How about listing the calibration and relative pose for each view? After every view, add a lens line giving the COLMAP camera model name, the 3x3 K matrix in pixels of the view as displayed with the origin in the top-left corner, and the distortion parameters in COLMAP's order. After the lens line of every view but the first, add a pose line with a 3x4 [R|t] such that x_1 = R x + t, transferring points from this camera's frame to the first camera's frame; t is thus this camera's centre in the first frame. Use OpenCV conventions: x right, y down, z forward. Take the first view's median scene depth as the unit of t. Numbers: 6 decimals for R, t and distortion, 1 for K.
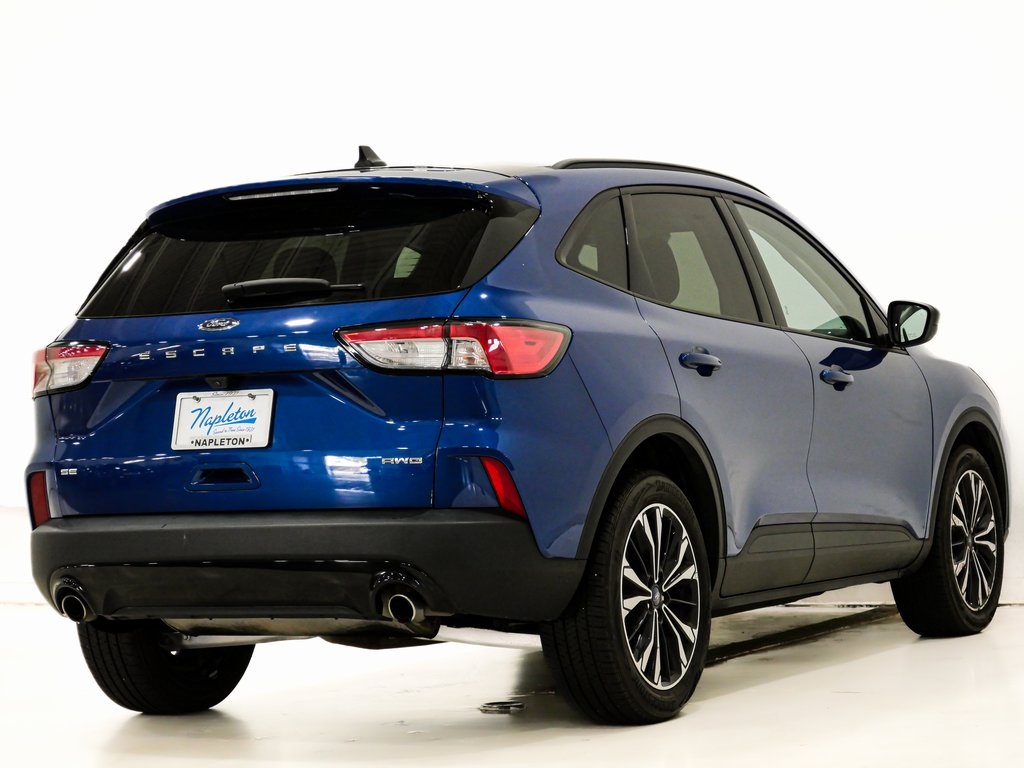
lens RADIAL K [[2610.9, 0, 511.1], [0, 2610.9, 379.6], [0, 0, 1]] dist [0.029648, 0.000000]
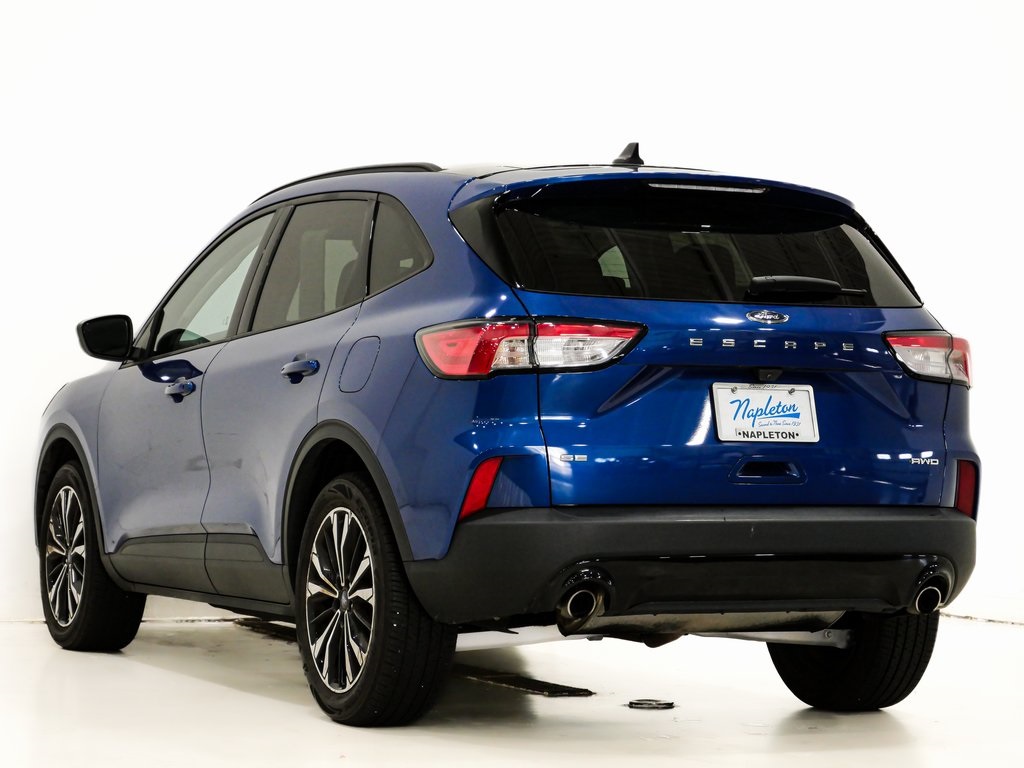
lens RADIAL K [[2694.1, 0, 510.5], [0, 2694.1, 387.1], [0, 0, 1]] dist [0.427471, 0.000000]
pose [[0.585680, 0.059705, 0.808341, -1.002768], [-0.049141, 0.998064, -0.038113, 0.049729], [-0.809052, -0.017401, 0.587480, 0.470632]]
